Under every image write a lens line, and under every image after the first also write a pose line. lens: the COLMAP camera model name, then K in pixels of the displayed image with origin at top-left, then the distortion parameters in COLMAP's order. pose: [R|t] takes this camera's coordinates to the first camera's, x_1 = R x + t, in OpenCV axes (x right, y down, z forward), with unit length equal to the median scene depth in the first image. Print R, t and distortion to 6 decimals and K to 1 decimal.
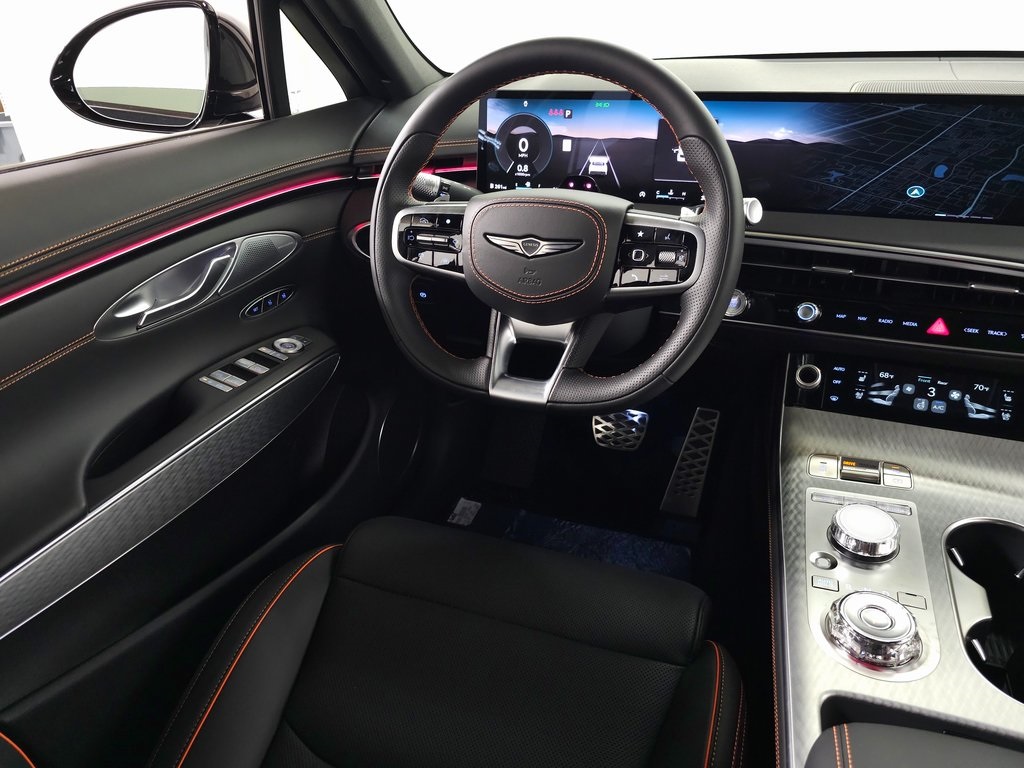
lens RADIAL K [[698.2, 0, 505.6], [0, 698.2, 371.0], [0, 0, 1]] dist [0.025634, -0.028982]
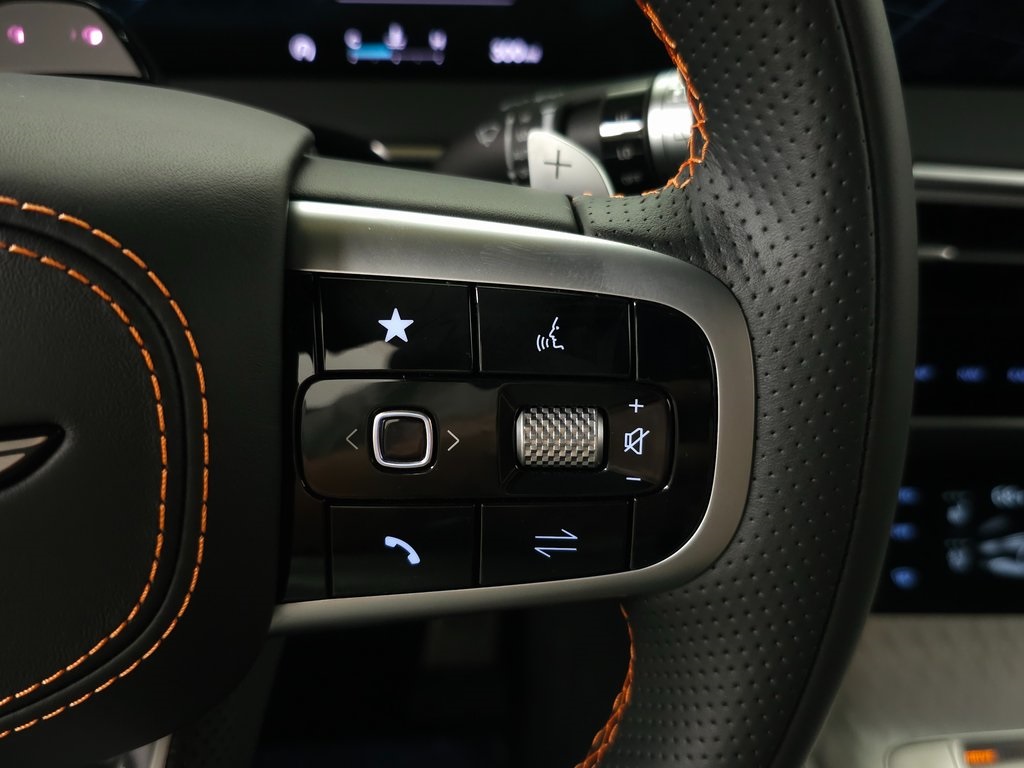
lens RADIAL K [[944.7, 0, 513.4], [0, 944.7, 395.8], [0, 0, 1]] dist [0.004524, -0.099649]
pose [[0.904379, -0.202980, 0.375363, 0.107471], [0.146805, 0.973928, 0.172953, -0.186005], [-0.400683, -0.101310, 0.910598, 0.656163]]
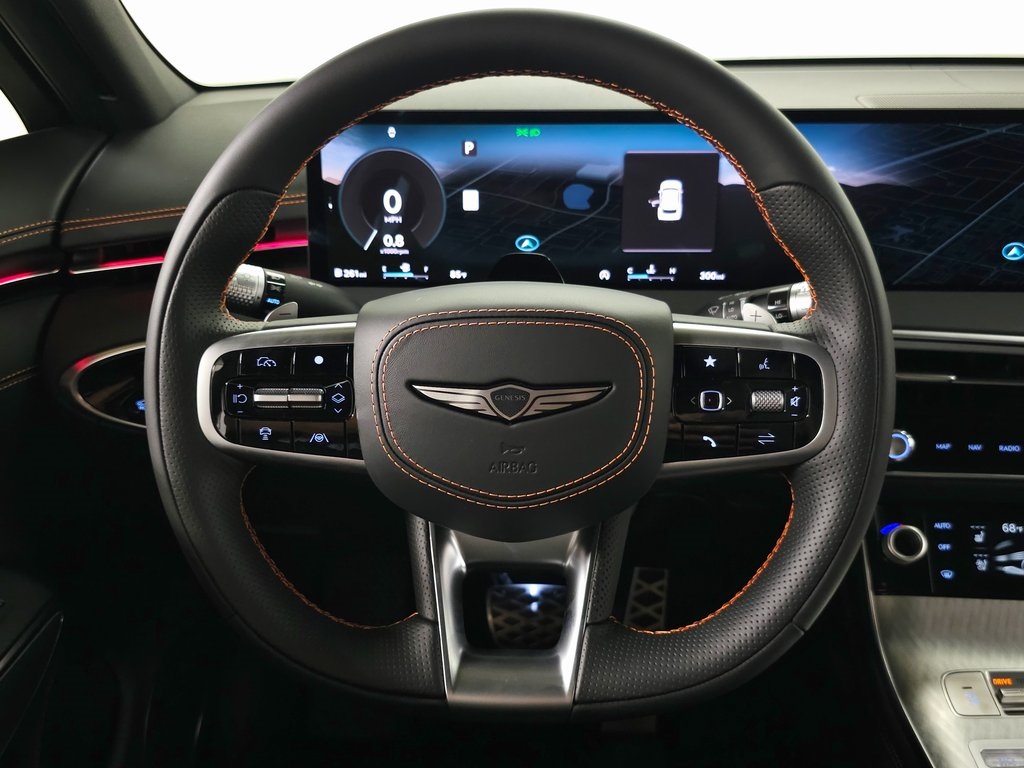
lens RADIAL K [[899.9, 0, 515.4], [0, 899.9, 382.4], [0, 0, 1]] dist [0.010095, -0.005112]
pose [[0.948638, -0.098003, 0.300803, -0.137310], [0.126298, 0.989072, -0.076062, -0.125688], [-0.290061, 0.110146, 0.950648, 0.332168]]
